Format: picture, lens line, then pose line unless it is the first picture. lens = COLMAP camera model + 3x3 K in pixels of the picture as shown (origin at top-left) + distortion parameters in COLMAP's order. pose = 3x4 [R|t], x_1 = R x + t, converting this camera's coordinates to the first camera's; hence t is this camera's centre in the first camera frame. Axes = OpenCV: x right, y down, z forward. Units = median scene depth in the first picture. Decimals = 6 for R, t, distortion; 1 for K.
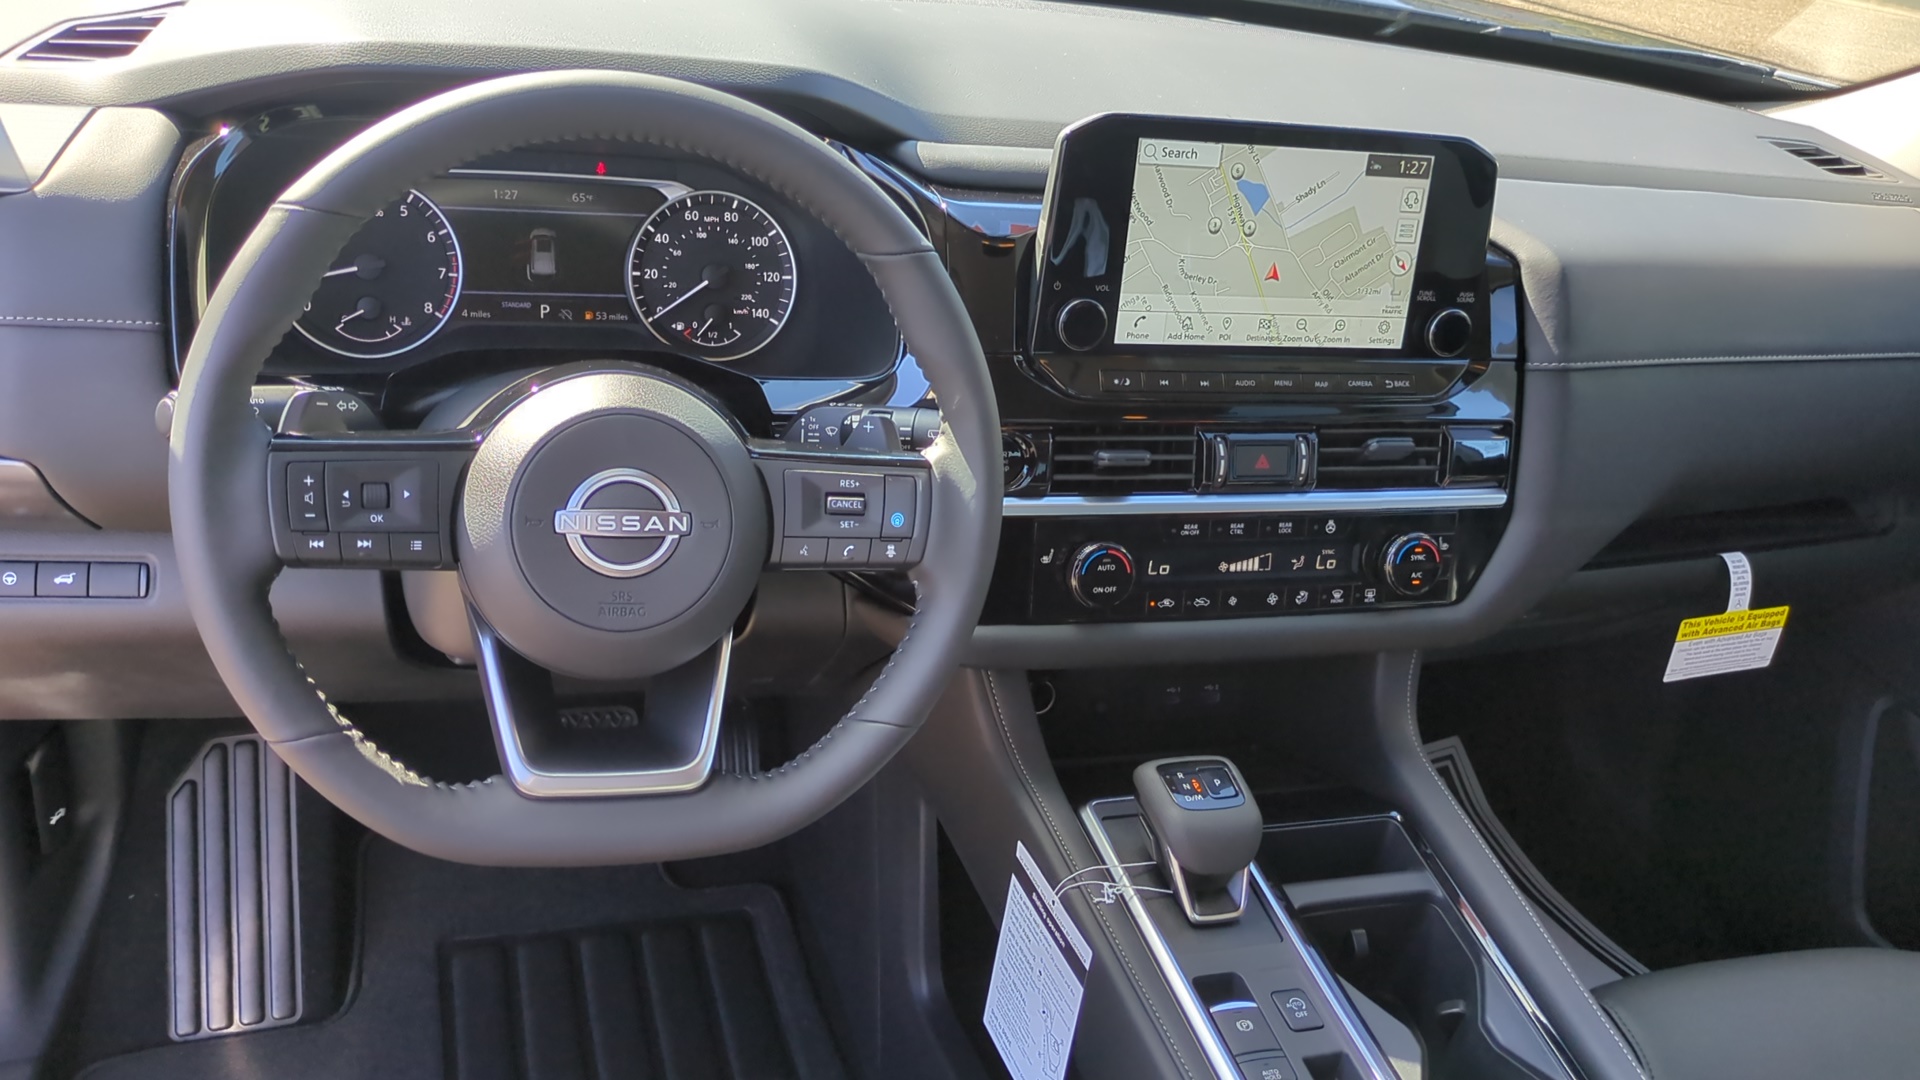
lens RADIAL K [[1638.8, 0, 960.0], [0, 1638.8, 540.0], [0, 0, 1]] dist [0.012711, -0.009602]
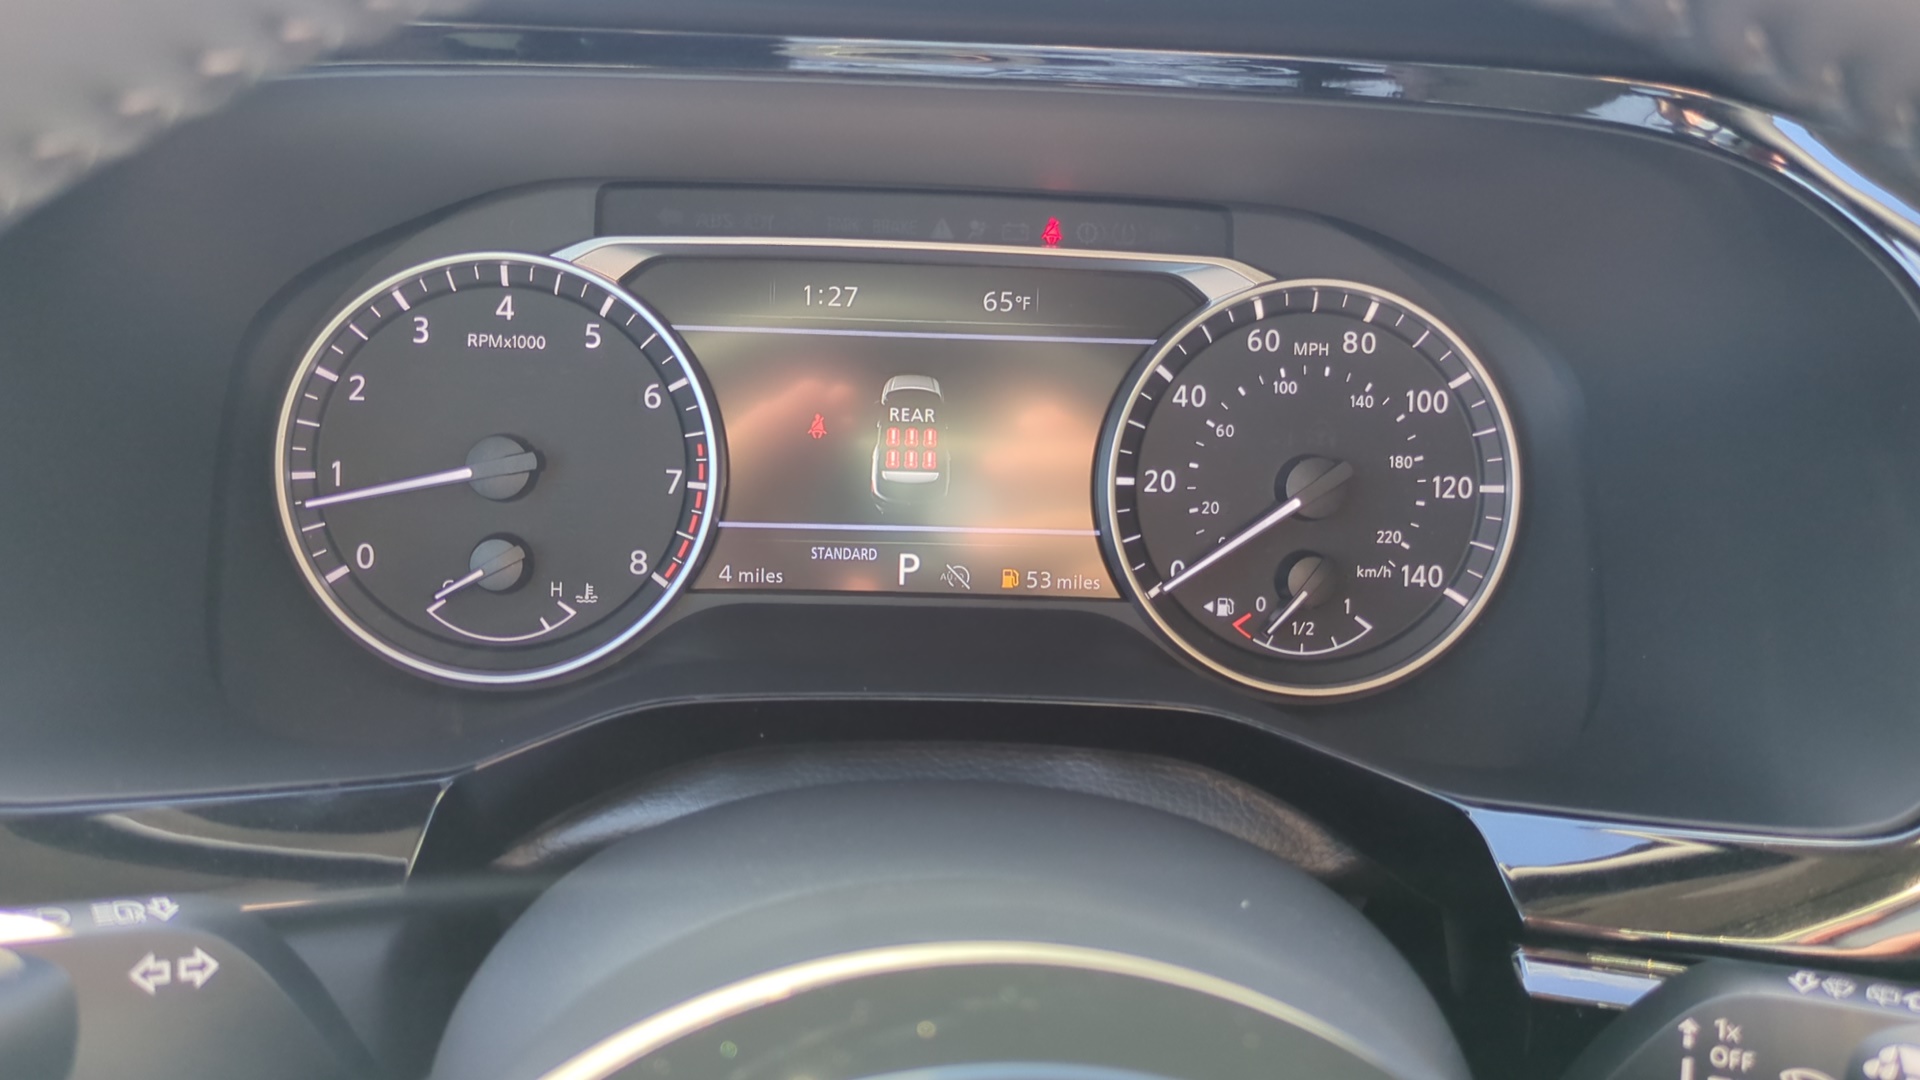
lens RADIAL K [[1638.8, 0, 960.0], [0, 1638.8, 540.0], [0, 0, 1]] dist [0.012711, -0.009602]
pose [[0.961022, 0.020862, -0.275685, -0.125248], [-0.043321, 0.996194, -0.075631, -0.116444], [0.273058, 0.084626, 0.958268, 0.604242]]
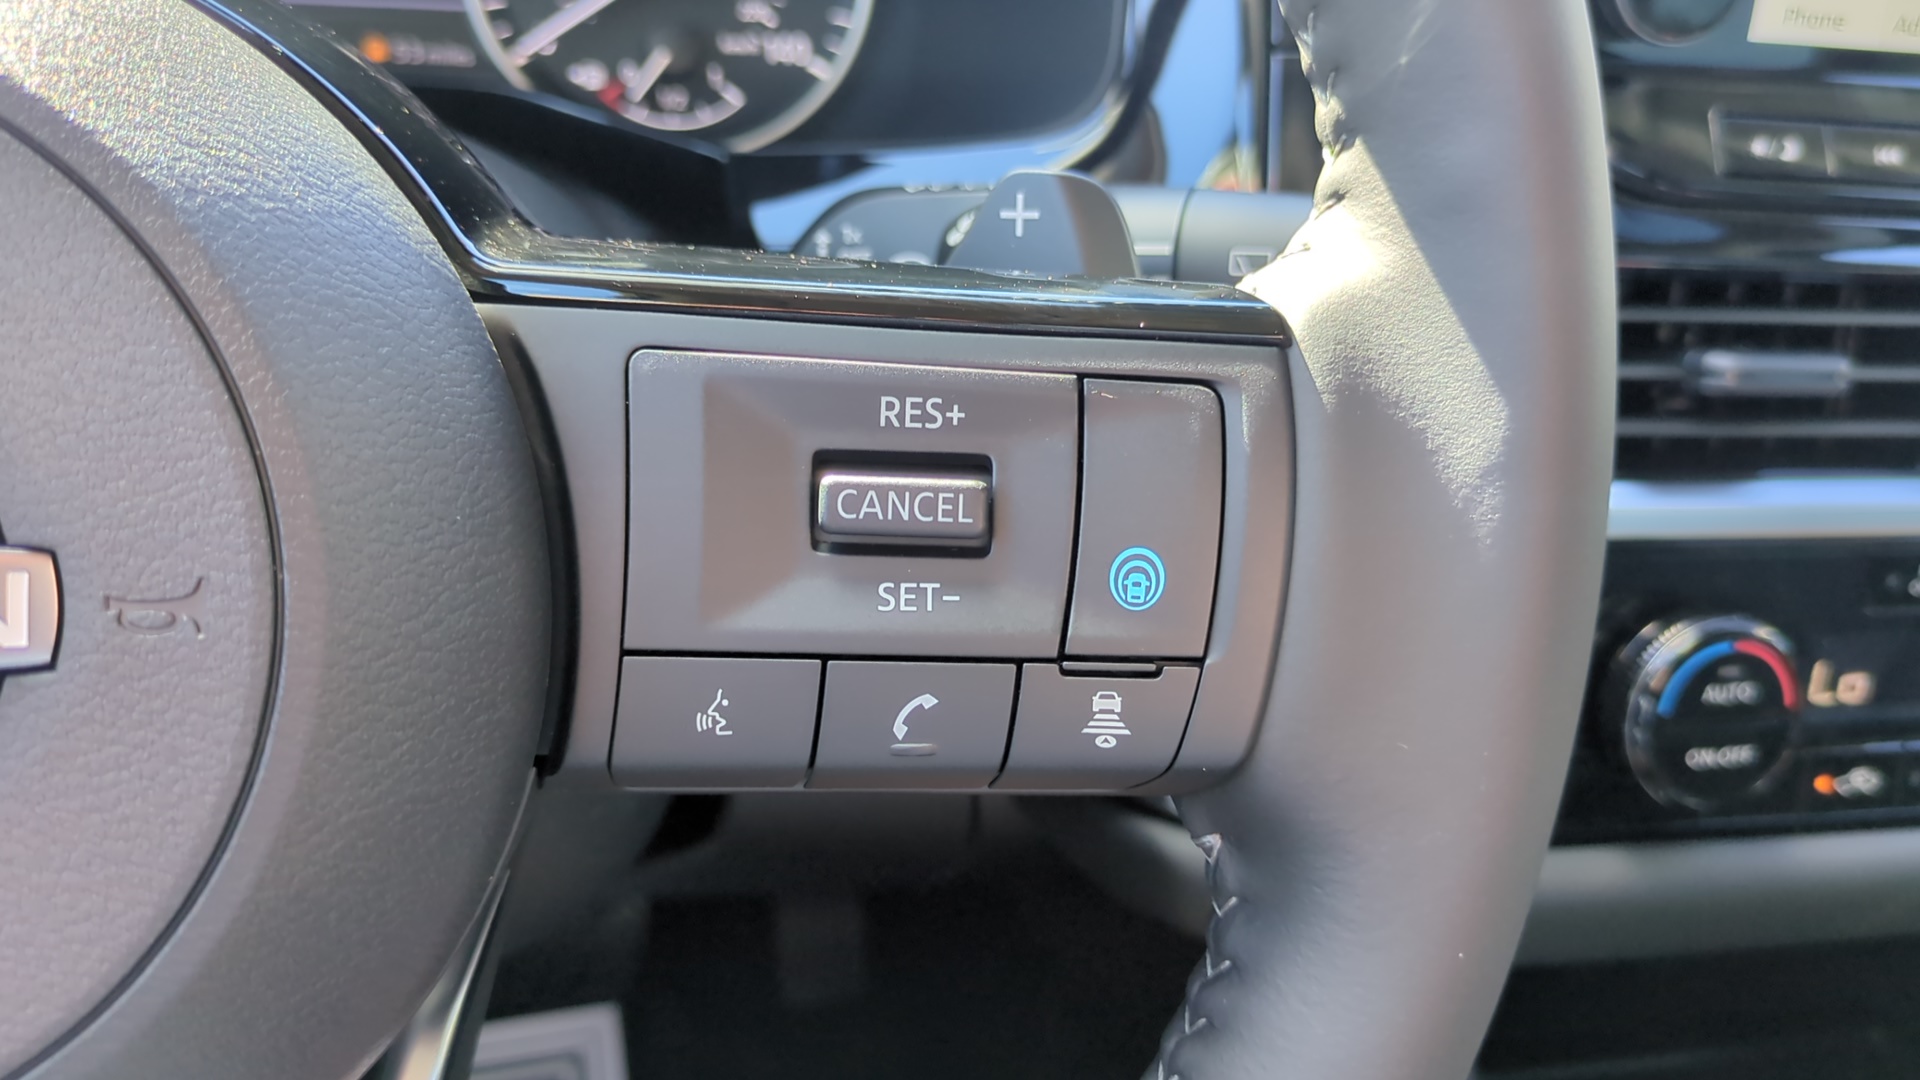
lens RADIAL K [[1638.8, 0, 960.0], [0, 1638.8, 540.0], [0, 0, 1]] dist [0.012711, -0.009602]
pose [[0.993403, 0.008195, -0.114384, -0.028688], [-0.007719, 0.999960, 0.004604, -0.014329], [0.114417, -0.003691, 0.993426, 0.608554]]
